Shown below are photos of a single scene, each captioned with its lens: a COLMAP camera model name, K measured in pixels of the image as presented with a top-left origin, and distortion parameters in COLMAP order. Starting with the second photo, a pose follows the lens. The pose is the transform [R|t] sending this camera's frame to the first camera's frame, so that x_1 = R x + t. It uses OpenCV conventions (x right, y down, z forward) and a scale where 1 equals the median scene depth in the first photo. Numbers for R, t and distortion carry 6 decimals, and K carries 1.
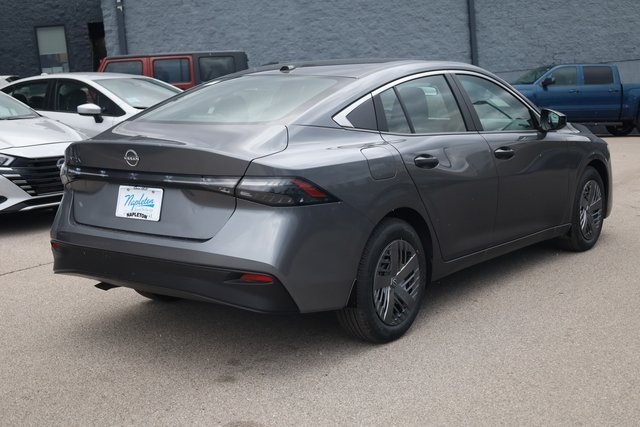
lens RADIAL K [[960.8, 0, 320.3], [0, 960.8, 213.6], [0, 0, 1]] dist [0.009106, 0.000000]
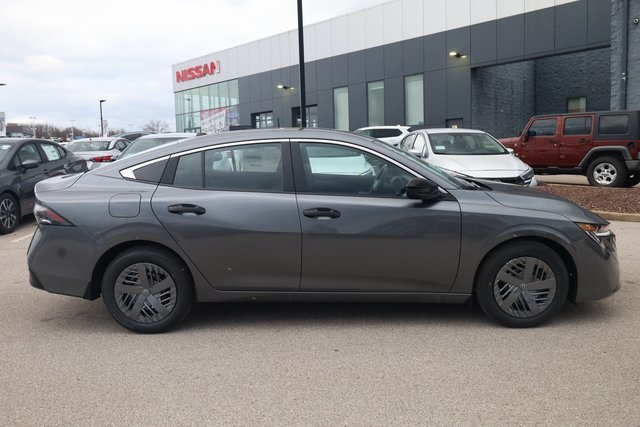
lens RADIAL K [[547.1, 0, 320.3], [0, 547.1, 212.0], [0, 0, 1]] dist [-0.008799, -0.000187]
pose [[0.557745, 0.134183, -0.819094, 0.844937], [-0.116426, 0.989737, 0.082860, -0.137773], [0.821806, 0.049149, 0.567643, 0.750149]]
